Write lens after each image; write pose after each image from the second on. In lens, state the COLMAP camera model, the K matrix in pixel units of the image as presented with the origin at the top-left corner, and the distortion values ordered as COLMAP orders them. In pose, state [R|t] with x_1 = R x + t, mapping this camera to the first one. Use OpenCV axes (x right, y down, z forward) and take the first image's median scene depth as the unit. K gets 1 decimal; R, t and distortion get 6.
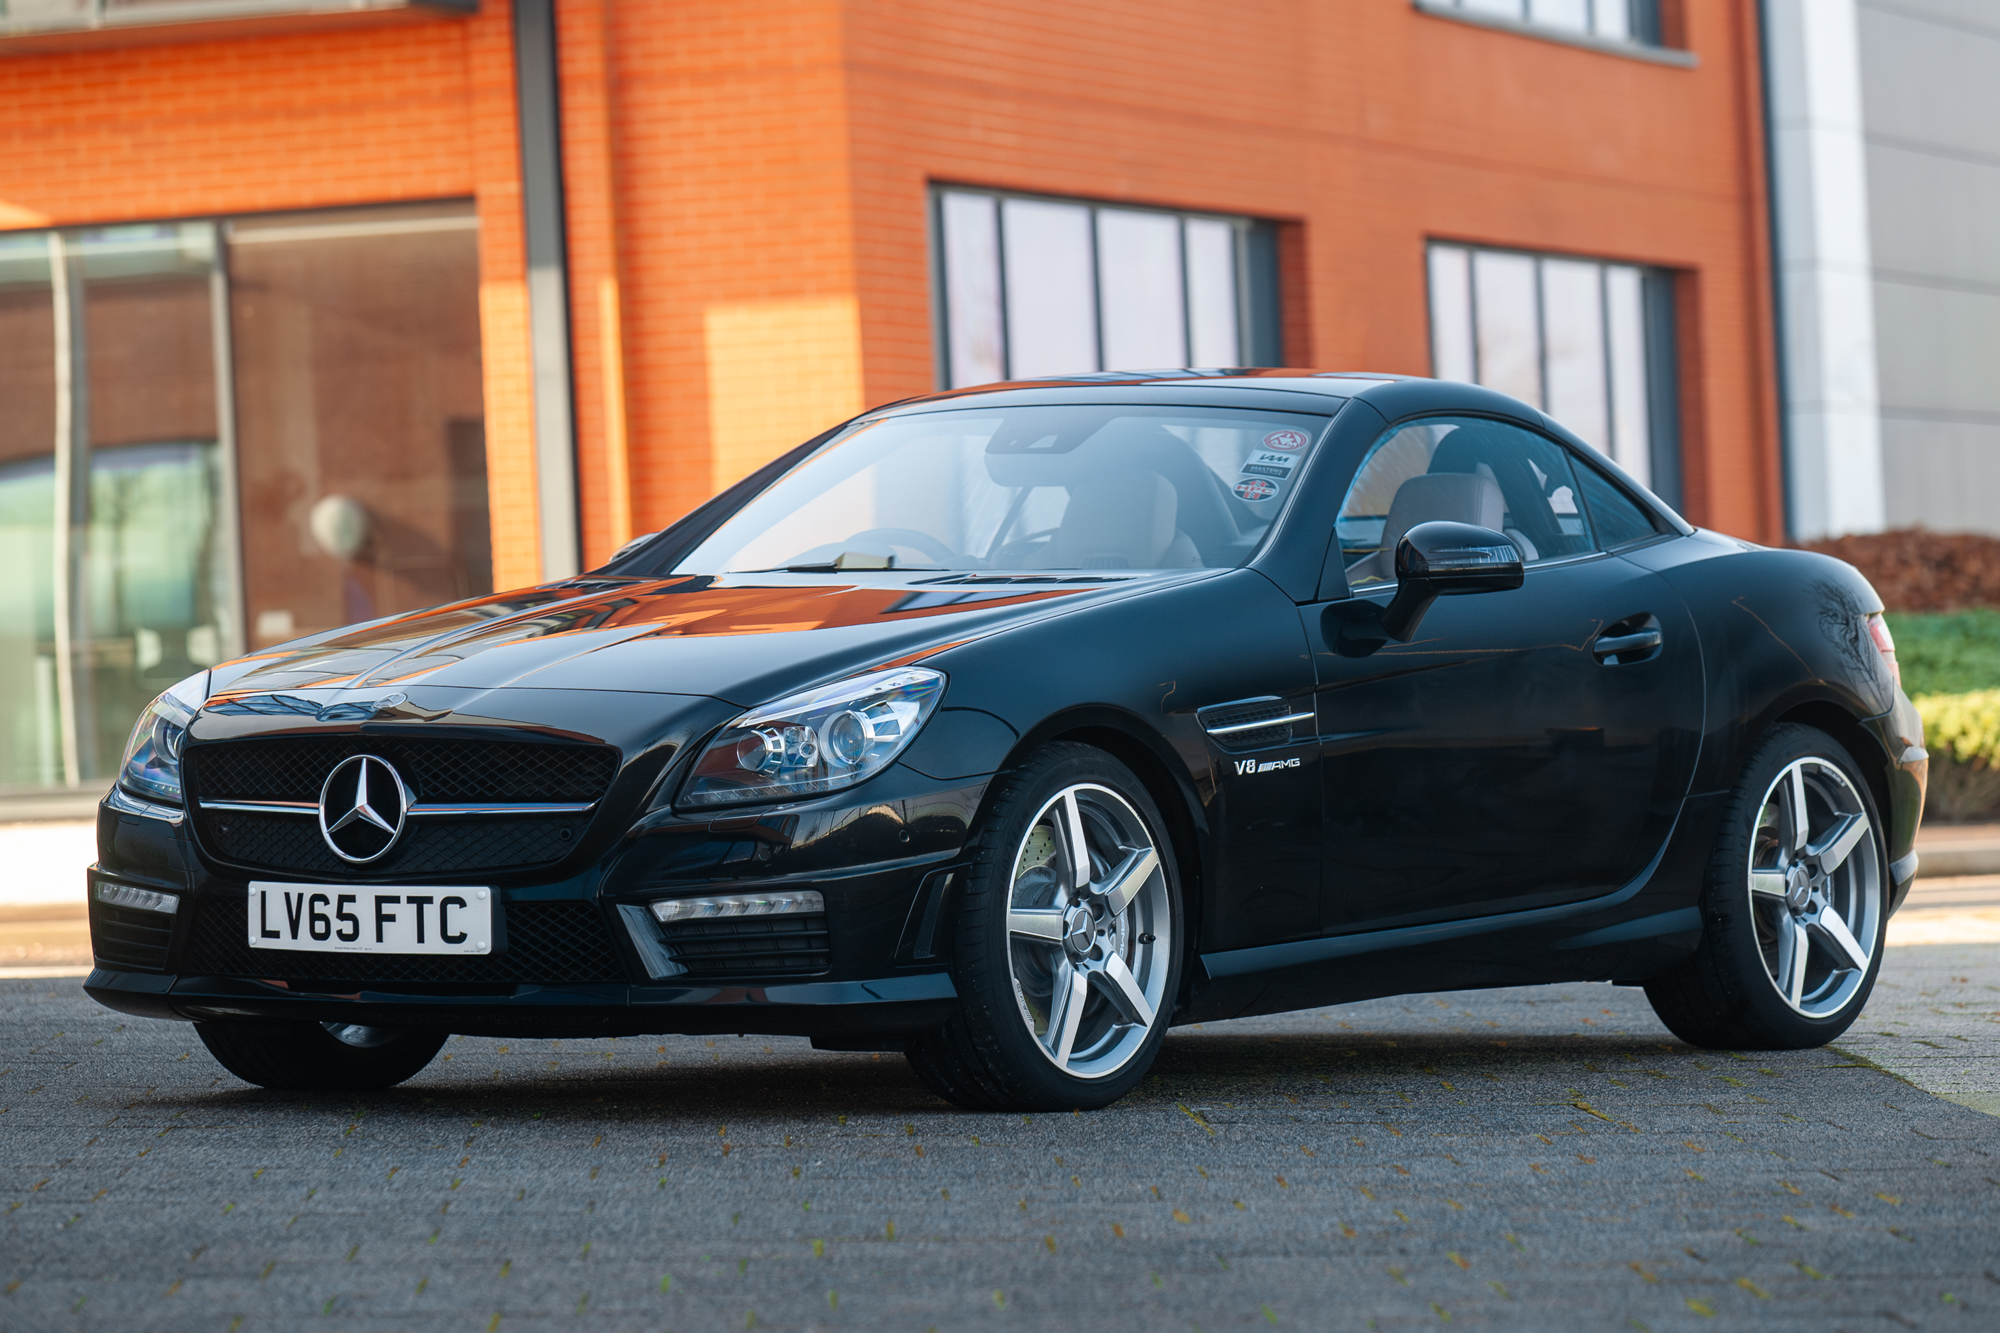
lens RADIAL K [[10758.1, 0, 1004.0], [0, 10758.1, 668.7], [0, 0, 1]] dist [-0.252439, 0.000000]
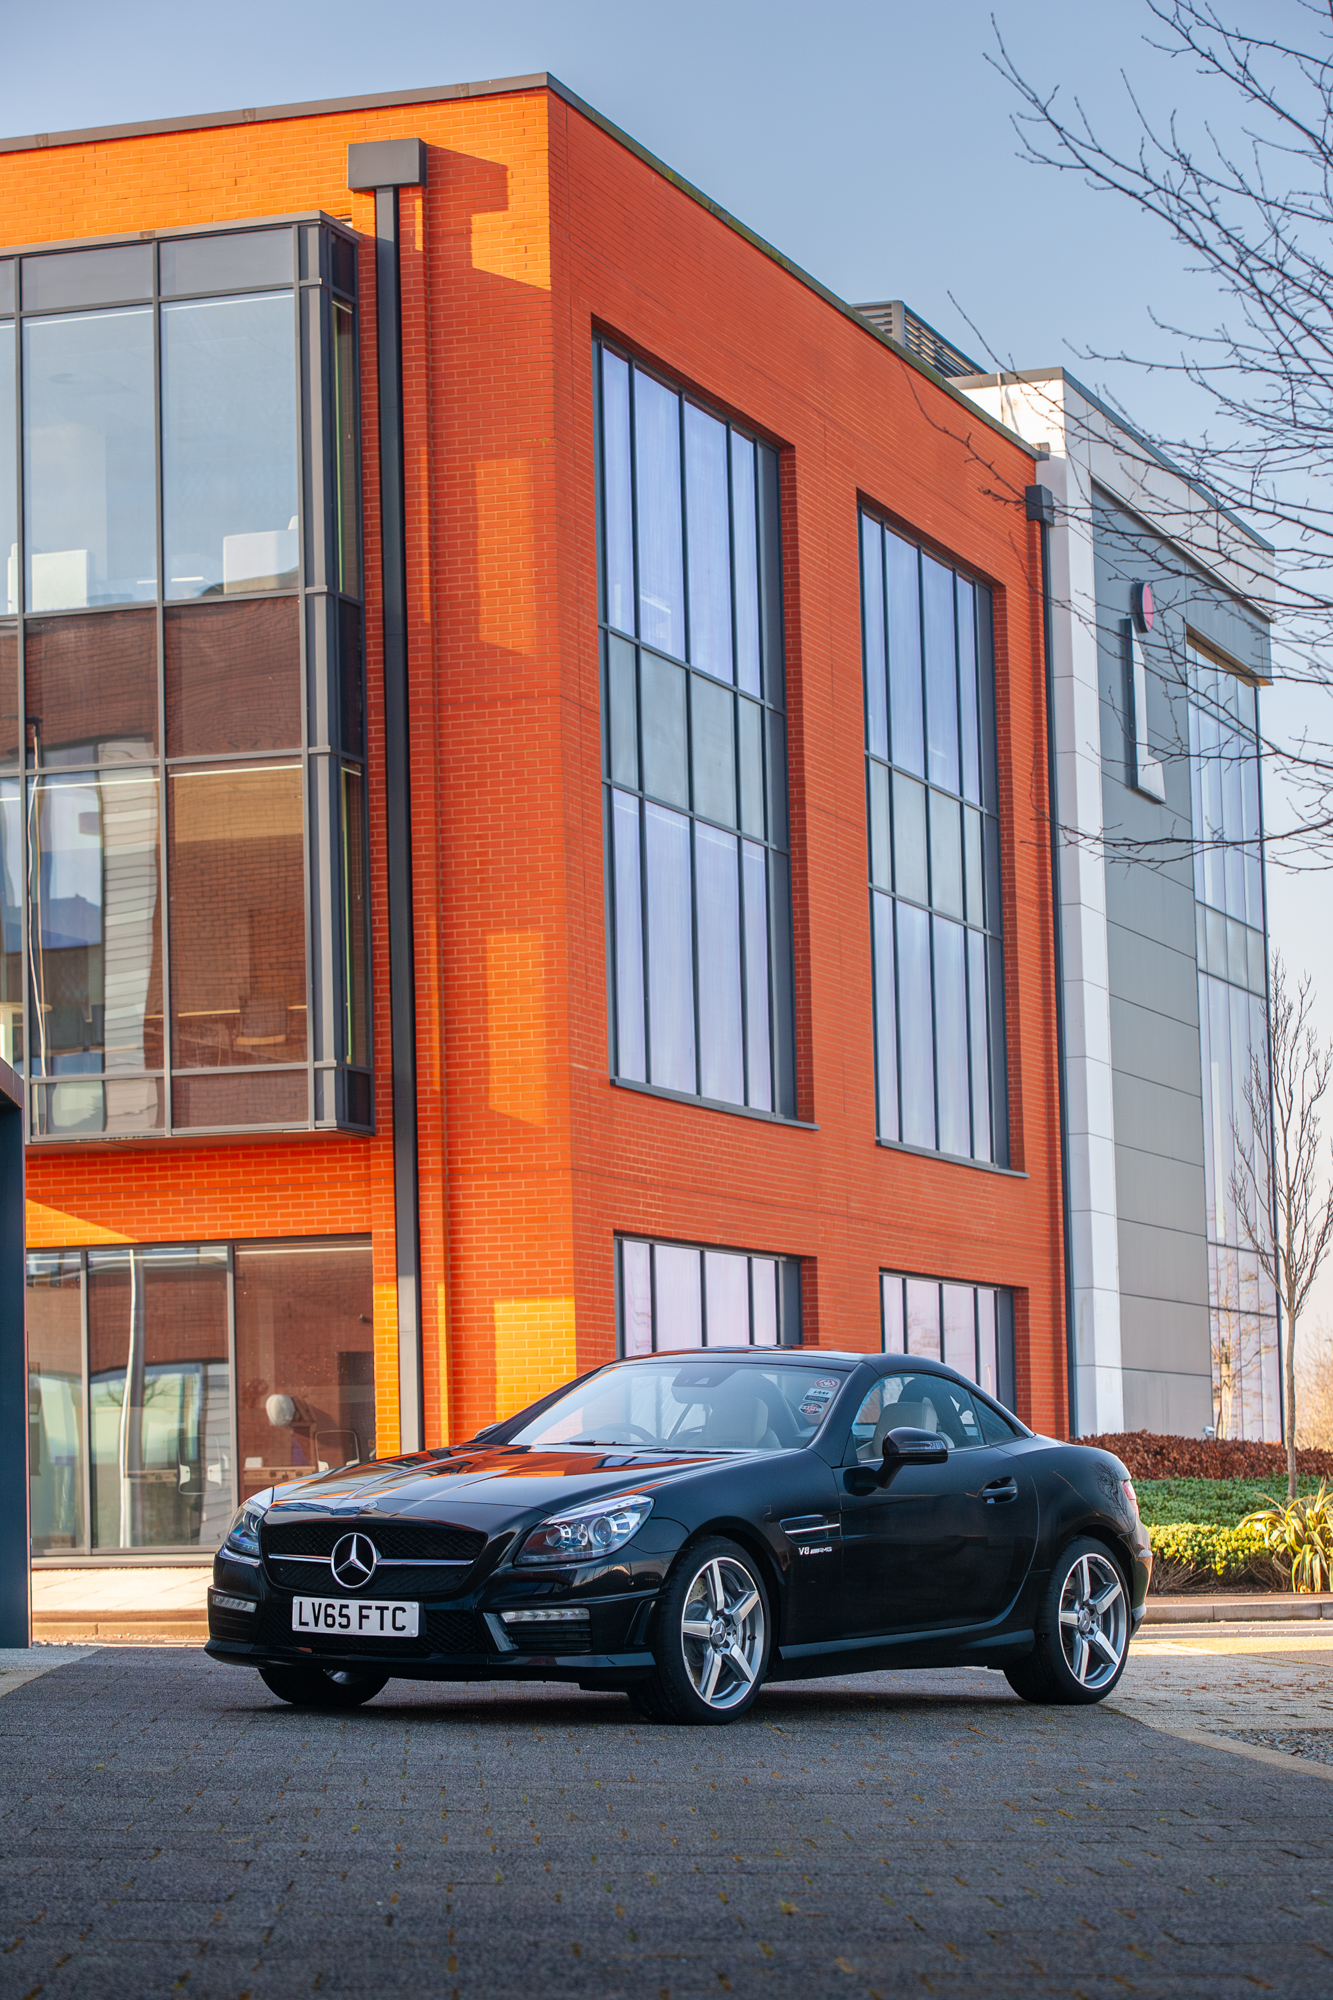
lens RADIAL K [[6096.5, 0, 663.2], [0, 6096.5, 982.0], [0, 0, 1]] dist [-0.048781, 0.000000]
pose [[0.999649, 0.025954, 0.005357, -0.011512], [-0.025411, 0.996113, -0.084338, 0.000203], [-0.007525, 0.084173, 0.996423, -0.110764]]
